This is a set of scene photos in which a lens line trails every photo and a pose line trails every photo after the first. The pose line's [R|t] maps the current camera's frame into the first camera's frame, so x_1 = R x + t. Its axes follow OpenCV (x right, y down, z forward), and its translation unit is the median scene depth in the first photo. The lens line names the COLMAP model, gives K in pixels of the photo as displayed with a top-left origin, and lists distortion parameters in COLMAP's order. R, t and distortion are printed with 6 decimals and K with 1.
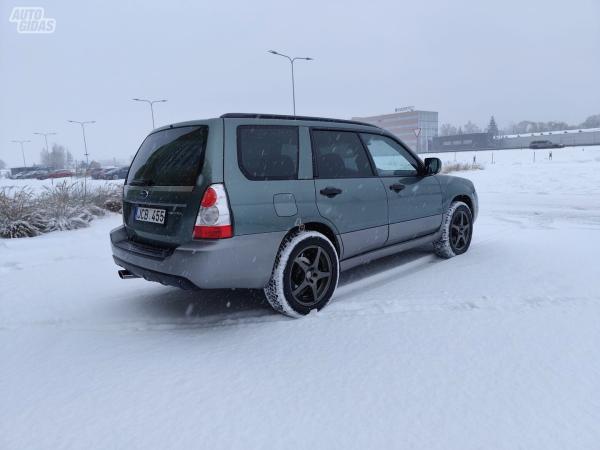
lens RADIAL K [[406.9, 0, 301.0], [0, 406.9, 228.1], [0, 0, 1]] dist [0.051093, -0.057923]
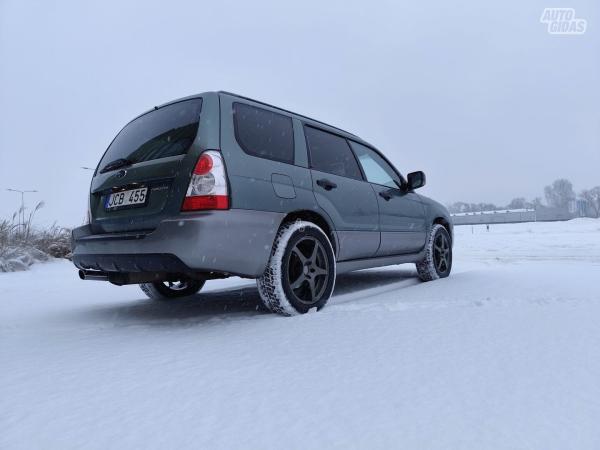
lens RADIAL K [[406.9, 0, 301.0], [0, 406.9, 228.1], [0, 0, 1]] dist [0.051093, -0.057923]
pose [[0.992645, 0.013408, 0.120319, -0.100367], [0.008868, 0.983125, -0.182721, 0.187620], [-0.120739, 0.182444, 0.975775, 0.110263]]
